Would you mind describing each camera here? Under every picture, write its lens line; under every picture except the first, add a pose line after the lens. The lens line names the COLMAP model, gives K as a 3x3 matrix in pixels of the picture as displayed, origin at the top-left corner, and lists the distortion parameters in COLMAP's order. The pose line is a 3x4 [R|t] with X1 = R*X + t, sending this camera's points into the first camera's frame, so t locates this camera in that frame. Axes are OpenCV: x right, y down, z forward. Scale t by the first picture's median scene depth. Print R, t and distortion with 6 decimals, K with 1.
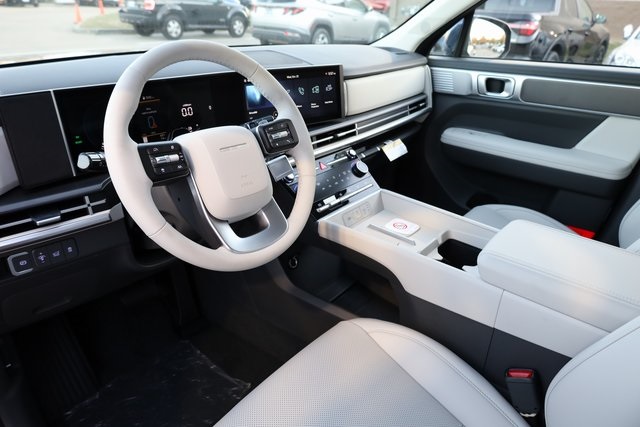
lens RADIAL K [[429.5, 0, 322.4], [0, 429.5, 207.3], [0, 0, 1]] dist [0.002864, 0.003396]
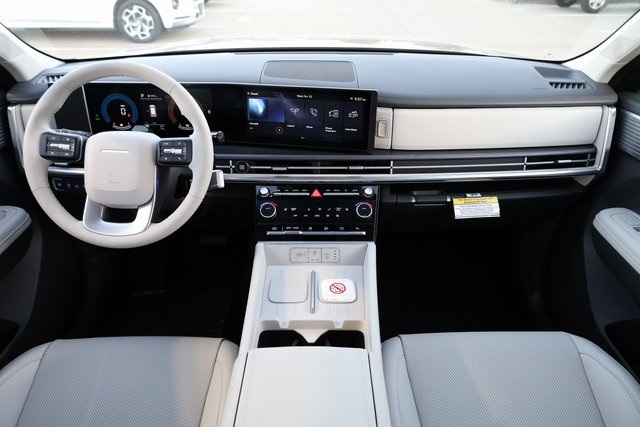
lens RADIAL K [[429.5, 0, 322.6], [0, 429.5, 211.6], [0, 0, 1]] dist [0.002864, 0.003396]
pose [[0.643729, 0.360864, -0.674826, 0.652186], [-0.311167, 0.929073, 0.199995, -0.248634], [0.699134, 0.081242, 0.710360, 0.334787]]
